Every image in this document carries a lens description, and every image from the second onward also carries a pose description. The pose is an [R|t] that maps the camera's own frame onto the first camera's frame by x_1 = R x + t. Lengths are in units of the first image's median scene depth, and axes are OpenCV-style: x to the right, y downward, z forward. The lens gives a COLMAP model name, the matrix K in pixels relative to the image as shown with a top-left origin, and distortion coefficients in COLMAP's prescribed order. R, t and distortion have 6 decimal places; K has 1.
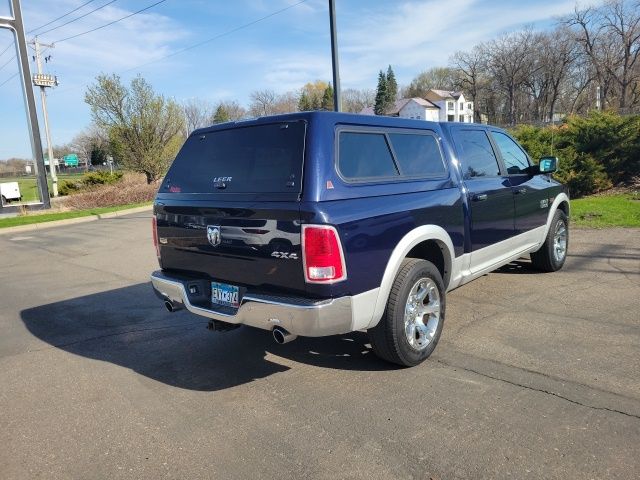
lens RADIAL K [[480.9, 0, 321.6], [0, 480.9, 240.4], [0, 0, 1]] dist [0.052096, -0.028519]
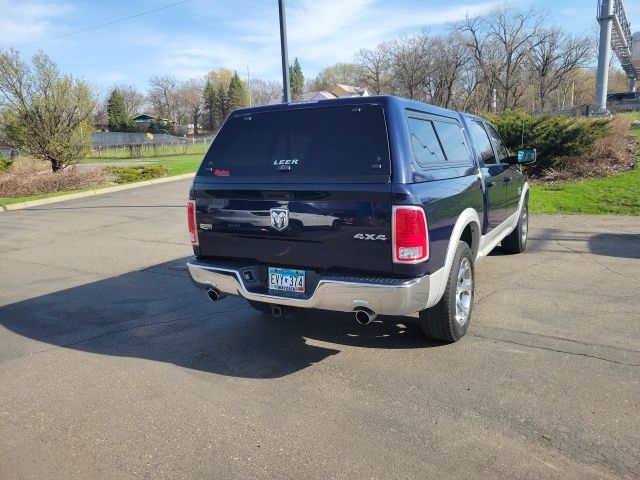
lens RADIAL K [[479.5, 0, 326.6], [0, 479.5, 237.9], [0, 0, 1]] dist [0.051121, -0.026982]
pose [[0.978918, -0.017845, 0.203471, -0.168416], [0.015472, 0.999793, 0.013247, 0.008159], [-0.203665, -0.009820, 0.978991, 0.012679]]
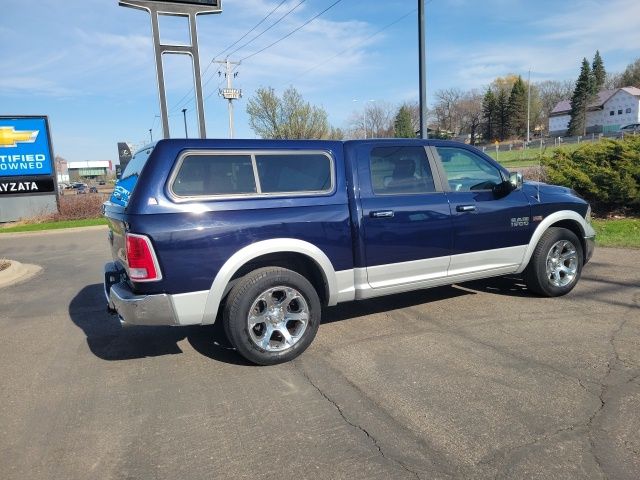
lens RADIAL K [[483.8, 0, 326.5], [0, 483.8, 240.6], [0, 0, 1]] dist [0.051313, -0.034027]
pose [[0.933375, 0.059487, -0.353938, 0.386536], [-0.059382, 0.998173, 0.011167, -0.025062], [0.353956, 0.010595, 0.935202, 0.004344]]
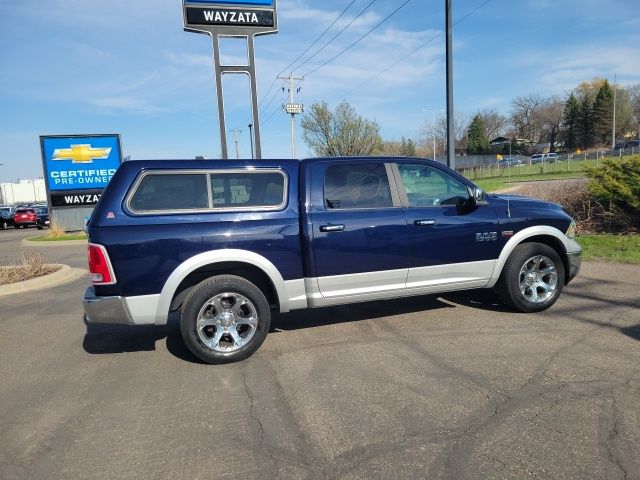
lens RADIAL K [[484.3, 0, 328.1], [0, 484.3, 244.6], [0, 0, 1]] dist [0.053819, -0.032603]
pose [[0.871573, 0.068094, -0.485514, 0.562952], [-0.074414, 0.997208, 0.006275, -0.038147], [0.484586, 0.030660, 0.874206, 0.031079]]
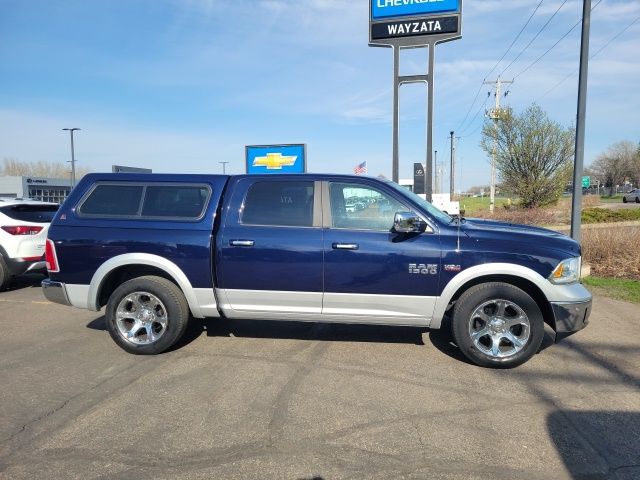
lens RADIAL K [[483.3, 0, 322.0], [0, 483.3, 241.6], [0, 0, 1]] dist [0.041165, -0.007046]
pose [[0.550608, 0.125342, -0.825300, 0.891338], [-0.158979, 0.986313, 0.043731, -0.112501], [0.819486, 0.107126, 0.562999, 0.349567]]
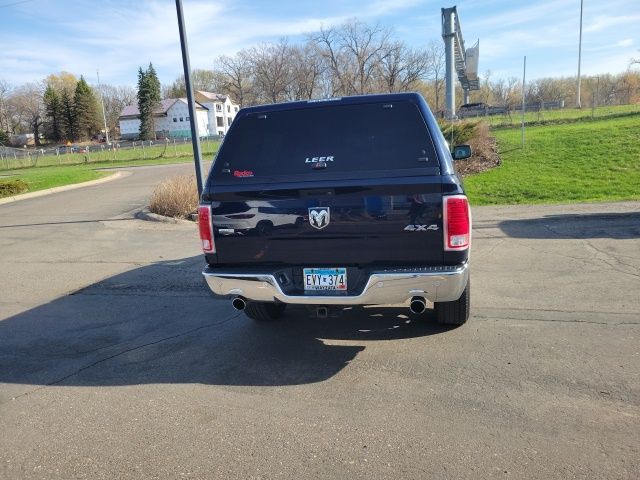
lens RADIAL K [[479.0, 0, 320.1], [0, 479.0, 233.3], [0, 0, 1]] dist [0.052052, -0.034392]
pose [[0.890317, -0.080024, 0.448255, -0.334869], [0.087531, 0.996154, 0.003984, 0.008771], [-0.446850, 0.035690, 0.893897, 0.074923]]
